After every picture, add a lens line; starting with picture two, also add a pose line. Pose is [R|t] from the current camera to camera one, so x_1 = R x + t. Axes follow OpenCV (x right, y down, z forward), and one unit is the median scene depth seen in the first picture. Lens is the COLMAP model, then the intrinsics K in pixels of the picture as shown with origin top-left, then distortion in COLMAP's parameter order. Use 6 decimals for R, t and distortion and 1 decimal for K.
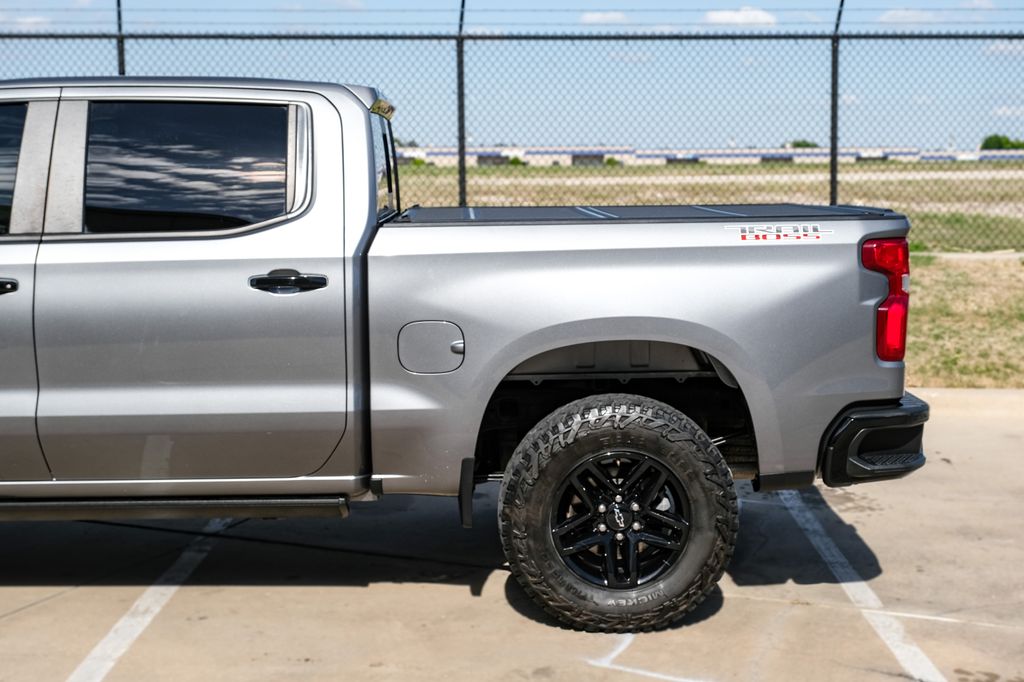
lens RADIAL K [[1518.6, 0, 509.0], [0, 1518.6, 365.6], [0, 0, 1]] dist [0.007801, 0.091677]
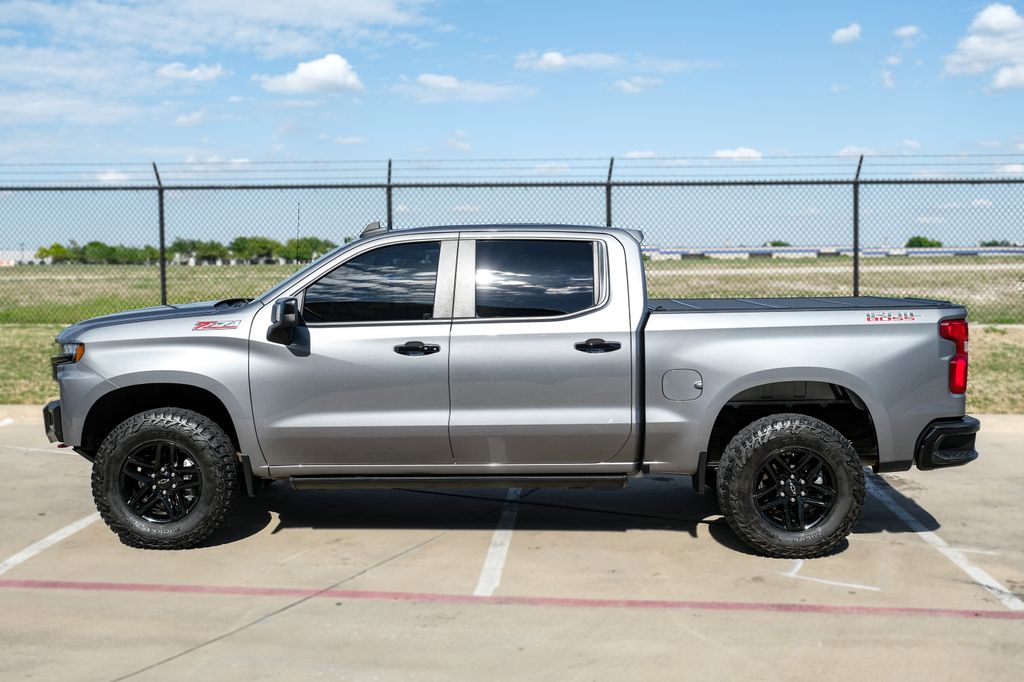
lens RADIAL K [[1070.9, 0, 527.4], [0, 1070.9, 343.8], [0, 0, 1]] dist [-0.014877, 0.036995]
pose [[0.998906, -0.000629, -0.046750, -0.159564], [-0.001871, 0.998571, -0.053413, 0.005756], [0.046717, 0.053442, 0.997478, -0.182000]]
